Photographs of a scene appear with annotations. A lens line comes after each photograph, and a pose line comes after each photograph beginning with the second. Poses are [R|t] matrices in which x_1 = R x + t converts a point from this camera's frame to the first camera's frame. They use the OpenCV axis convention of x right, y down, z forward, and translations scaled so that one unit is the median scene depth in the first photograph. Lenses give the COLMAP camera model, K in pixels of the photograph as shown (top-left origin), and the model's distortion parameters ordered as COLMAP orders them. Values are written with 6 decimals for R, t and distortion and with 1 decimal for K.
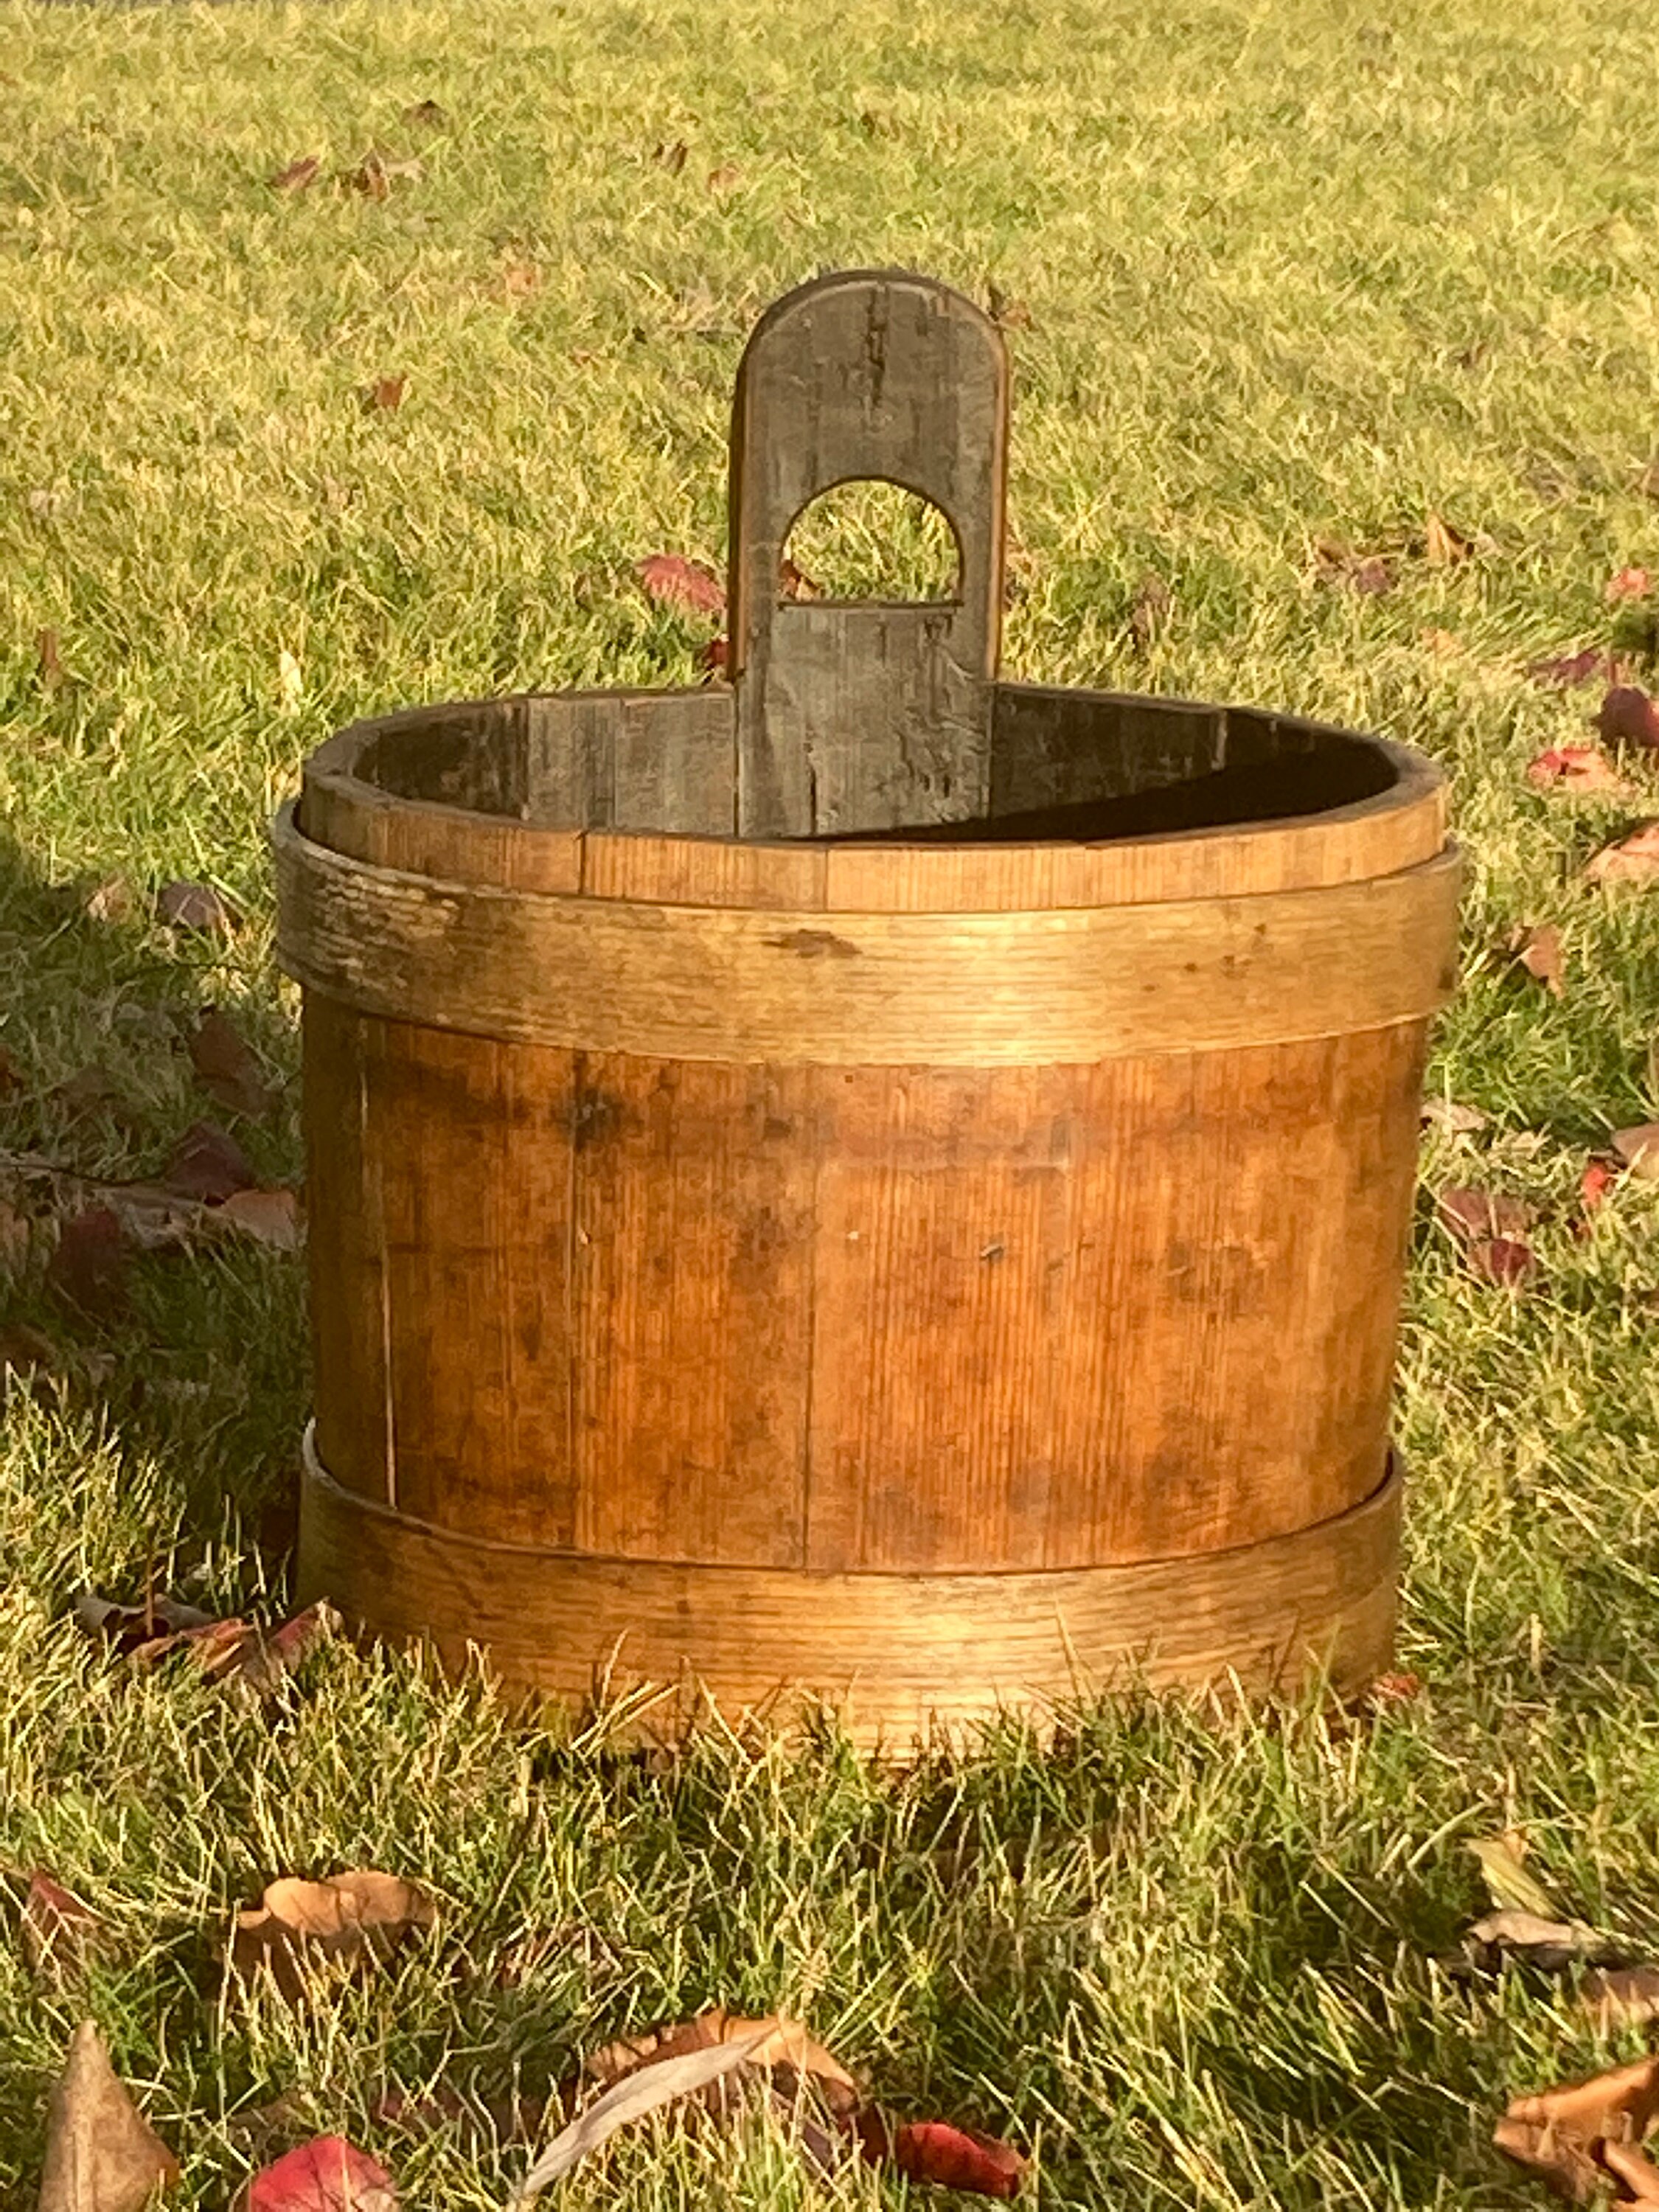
lens RADIAL K [[1676.0, 0, 837.8], [0, 1676.0, 1105.9], [0, 0, 1]] dist [0.026404, -0.018712]
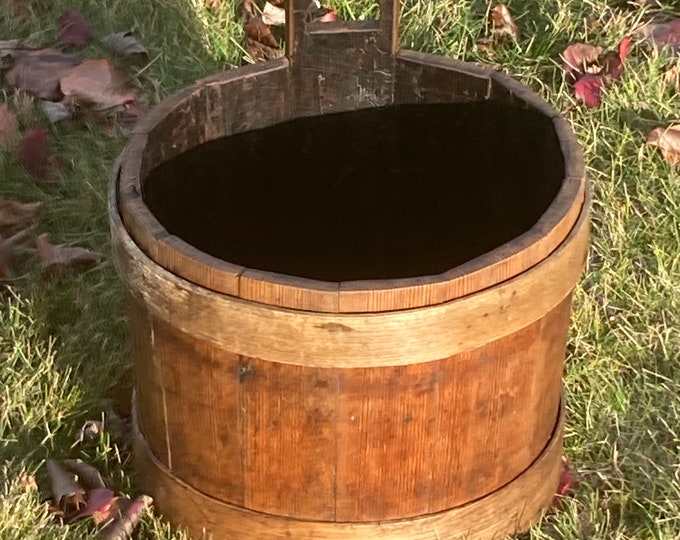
lens RADIAL K [[669.6, 0, 338.3], [0, 669.6, 270.0], [0, 0, 1]] dist [0.003259, 0.000000]
pose [[0.999585, -0.028744, 0.001859, -0.006536], [0.028503, 0.996378, 0.080110, -0.207761], [-0.004155, -0.080023, 0.996784, 0.017773]]
